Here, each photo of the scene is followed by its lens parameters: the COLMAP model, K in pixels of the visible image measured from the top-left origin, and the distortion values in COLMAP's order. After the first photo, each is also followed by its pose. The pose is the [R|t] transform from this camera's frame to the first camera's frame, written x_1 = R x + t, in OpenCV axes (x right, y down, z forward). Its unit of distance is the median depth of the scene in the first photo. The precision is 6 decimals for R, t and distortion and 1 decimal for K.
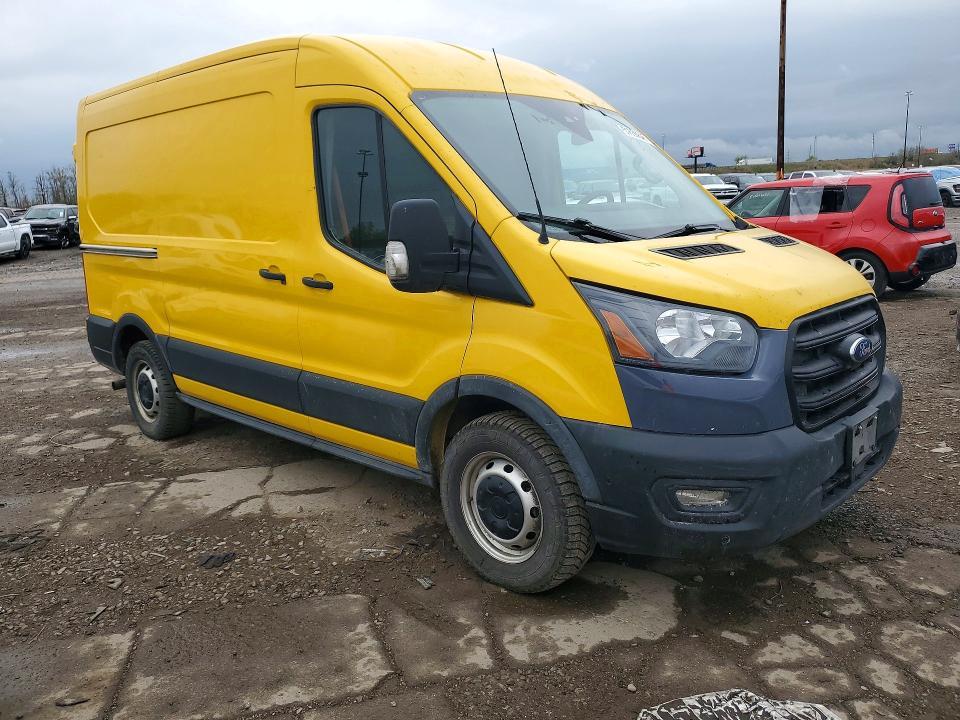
lens RADIAL K [[764.8, 0, 480.0], [0, 764.8, 360.0], [0, 0, 1]] dist [0.001887, -0.000081]
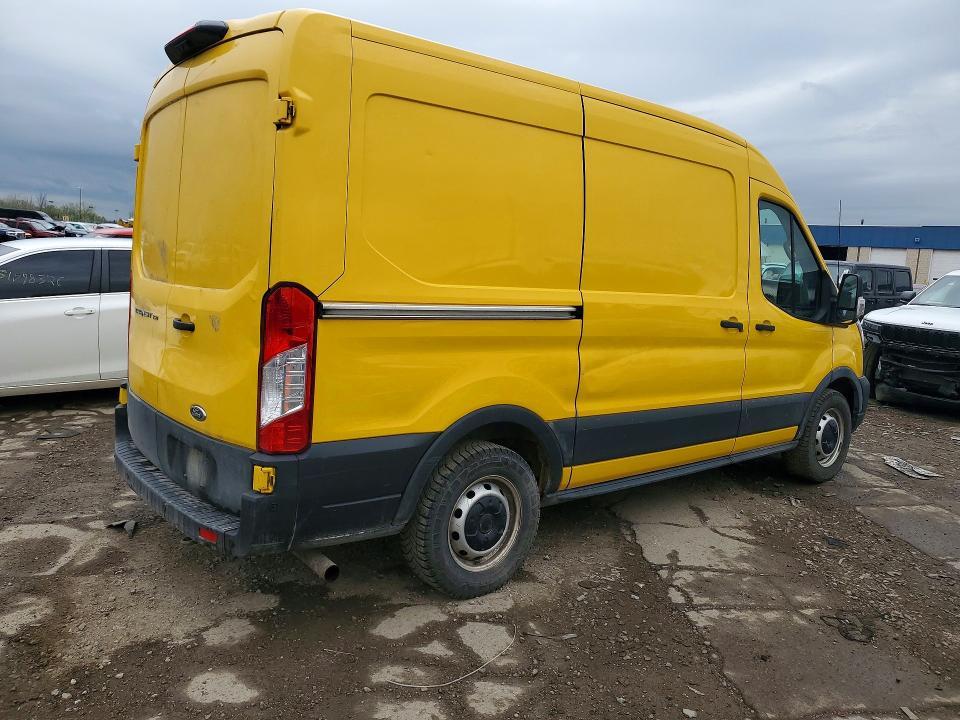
lens RADIAL K [[764.8, 0, 480.0], [0, 764.8, 360.0], [0, 0, 1]] dist [0.001887, -0.000081]
pose [[0.092697, -0.085120, 0.992049, -1.532464], [0.148514, 0.986376, 0.070756, -0.205456], [-0.984556, 0.140774, 0.104076, 1.310526]]
